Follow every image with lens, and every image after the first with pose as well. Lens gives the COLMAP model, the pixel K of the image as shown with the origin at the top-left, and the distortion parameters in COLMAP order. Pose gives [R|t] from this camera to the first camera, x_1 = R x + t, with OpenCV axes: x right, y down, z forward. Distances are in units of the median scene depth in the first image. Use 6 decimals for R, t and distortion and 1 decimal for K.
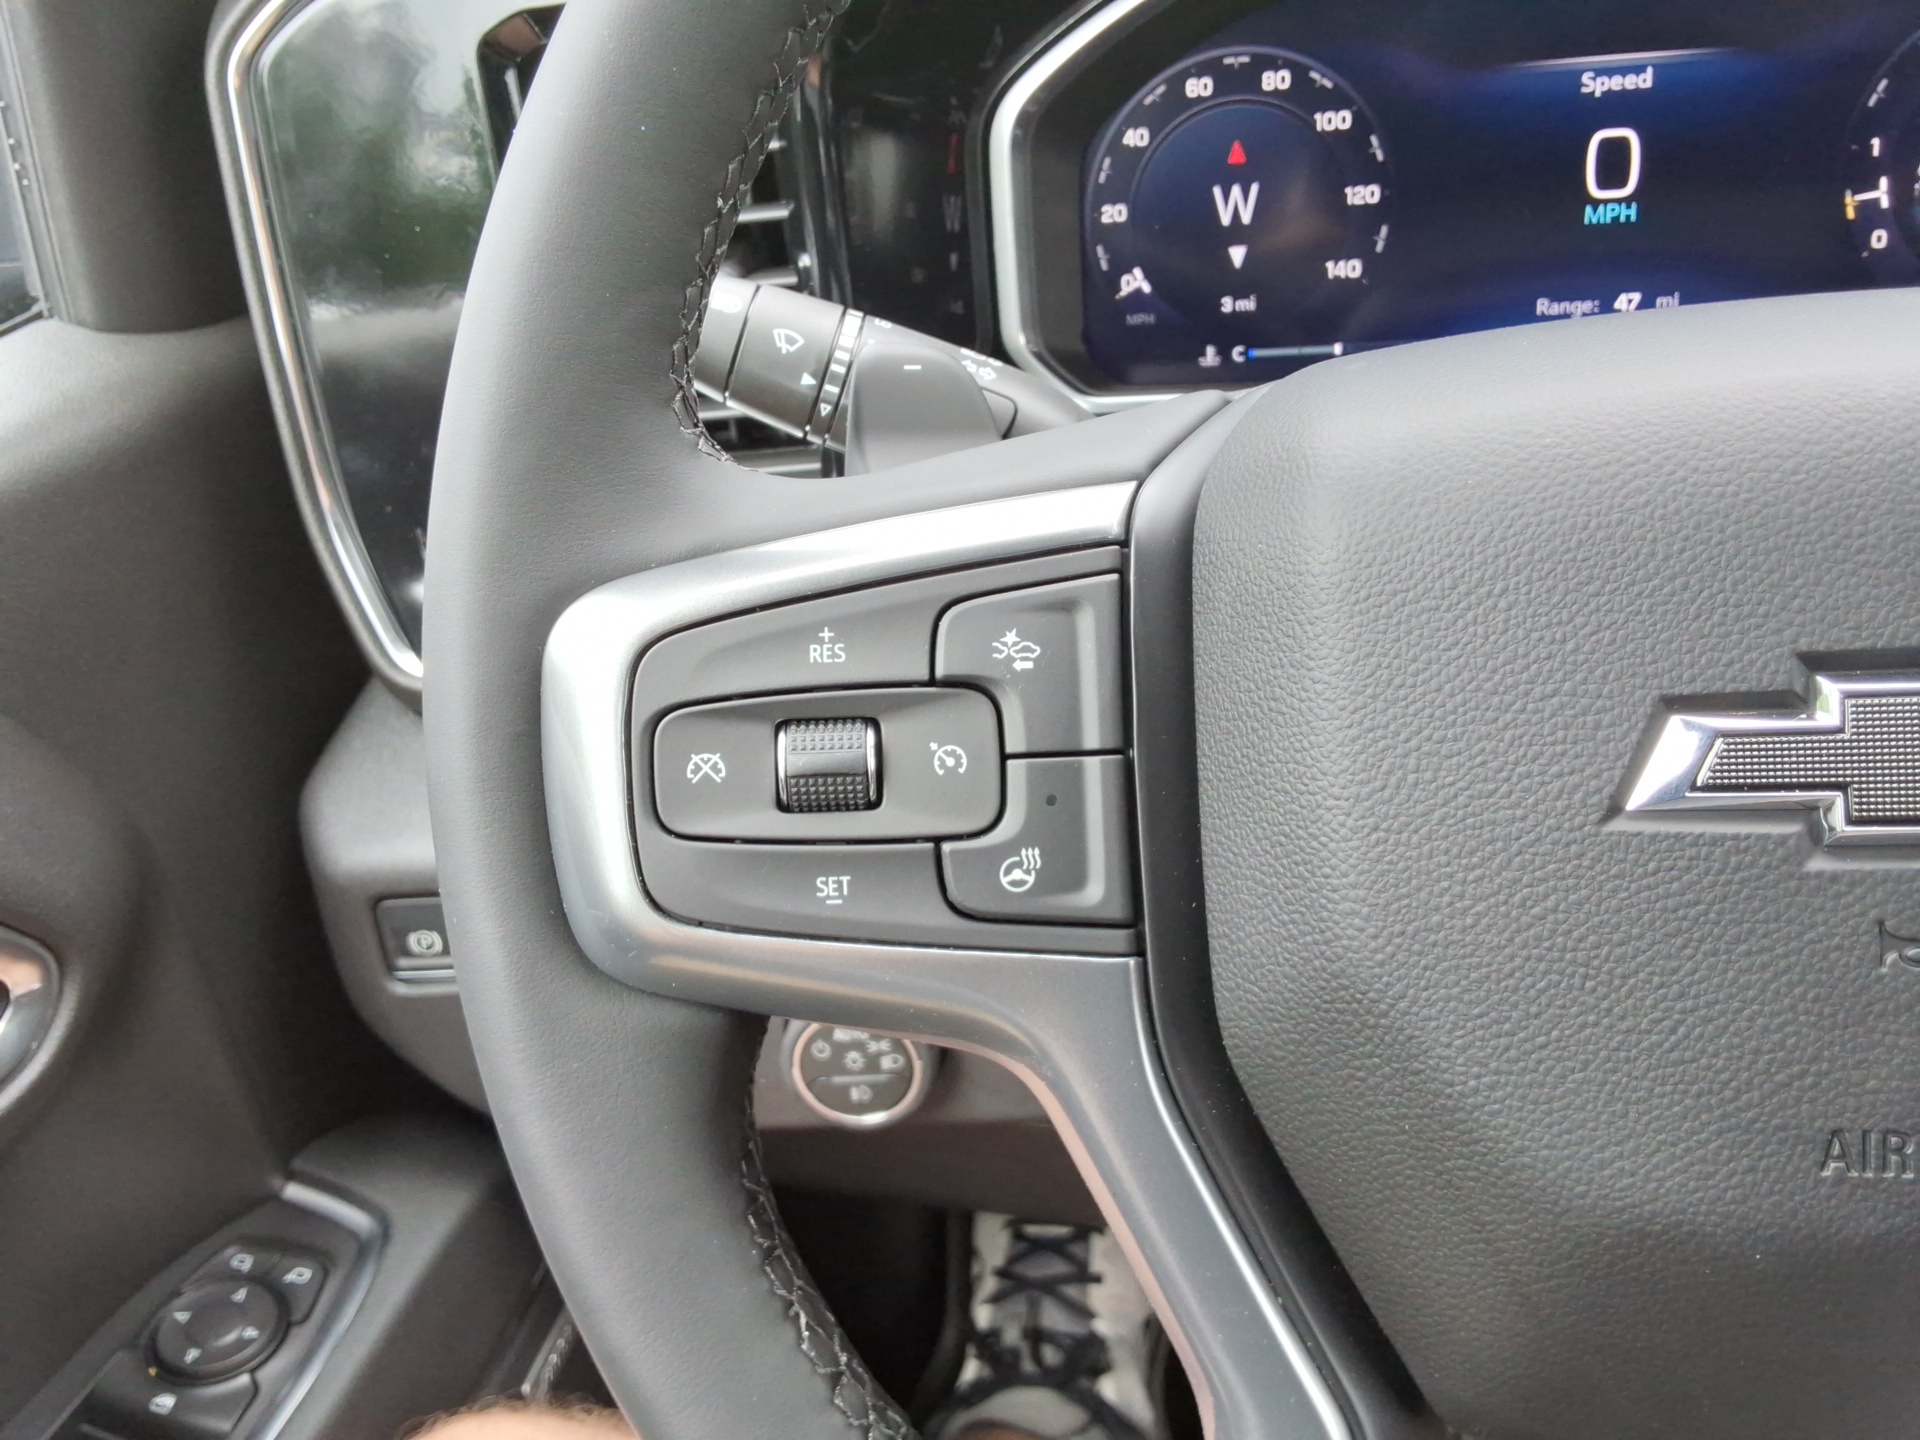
lens RADIAL K [[1554.5, 0, 978.4], [0, 1554.5, 708.8], [0, 0, 1]] dist [0.121588, -0.215905]
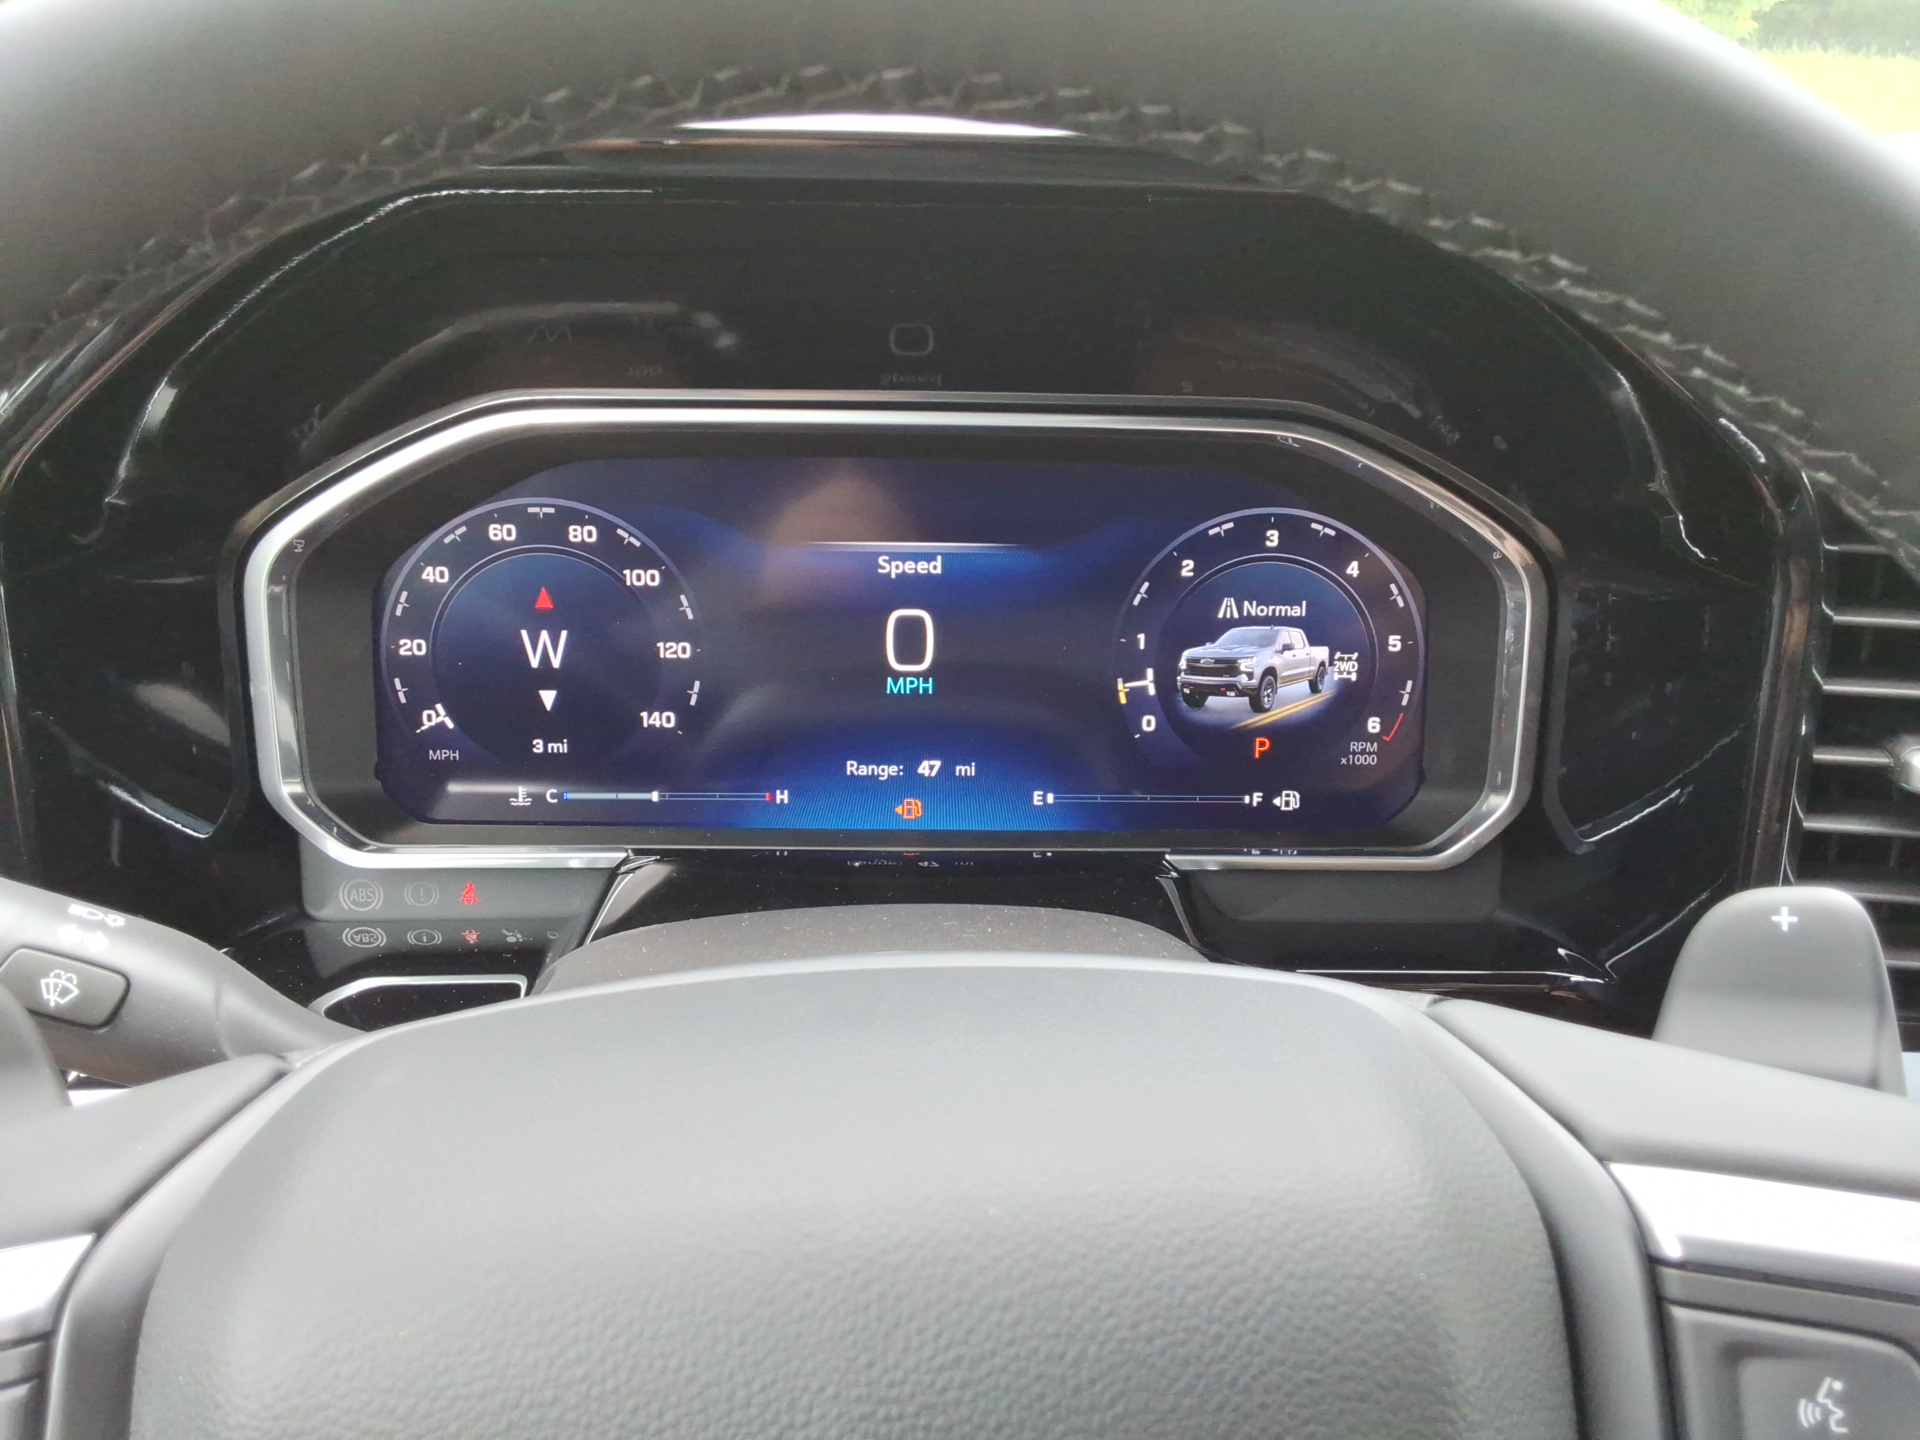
lens RADIAL K [[1532.5, 0, 977.7], [0, 1532.5, 705.8], [0, 0, 1]] dist [0.125640, -0.199036]
pose [[0.959097, 0.032395, 0.281219, 0.269381], [0.008662, 0.989606, -0.143542, -0.261417], [-0.282947, 0.140107, 0.948847, 0.061315]]
